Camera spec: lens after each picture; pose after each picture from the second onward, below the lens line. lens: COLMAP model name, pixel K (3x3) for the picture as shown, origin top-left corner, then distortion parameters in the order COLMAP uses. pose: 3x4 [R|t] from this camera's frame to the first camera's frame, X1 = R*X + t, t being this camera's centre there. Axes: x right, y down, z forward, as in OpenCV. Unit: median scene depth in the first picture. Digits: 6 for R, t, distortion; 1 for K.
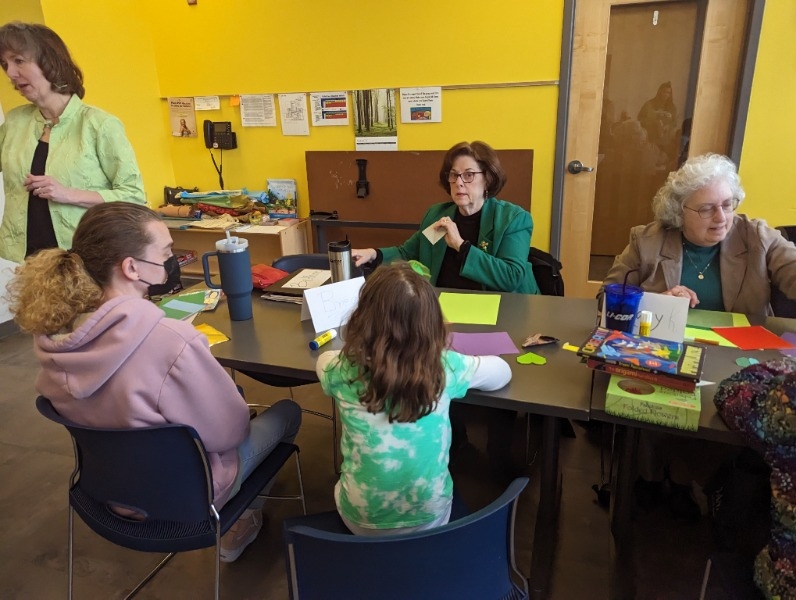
lens RADIAL K [[561.2, 0, 396.6], [0, 561.2, 295.2], [0, 0, 1]] dist [0.056723, -0.040327]
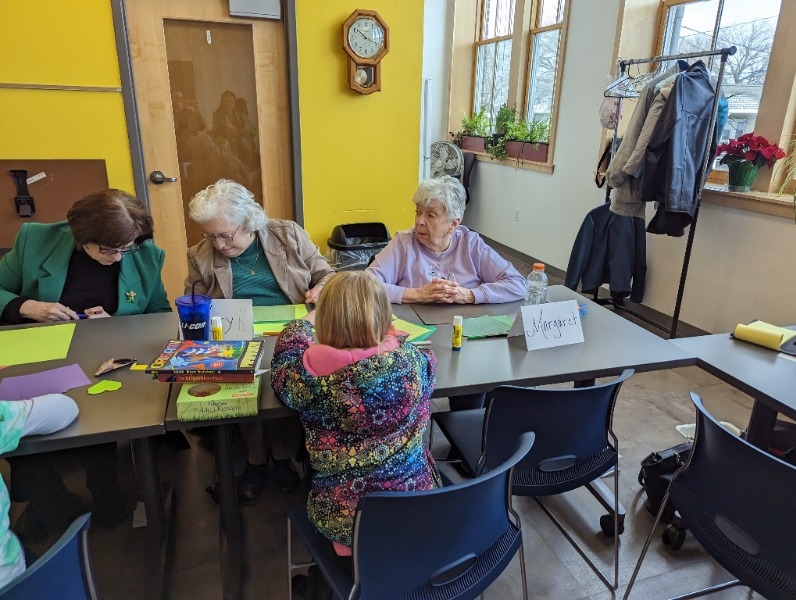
lens RADIAL K [[561.2, 0, 396.6], [0, 561.2, 295.2], [0, 0, 1]] dist [0.056723, -0.040327]
pose [[0.785157, -0.144549, 0.602191, 0.075599], [0.151204, 0.987695, 0.039940, -0.004420], [-0.600554, 0.059695, 0.797352, -0.087551]]
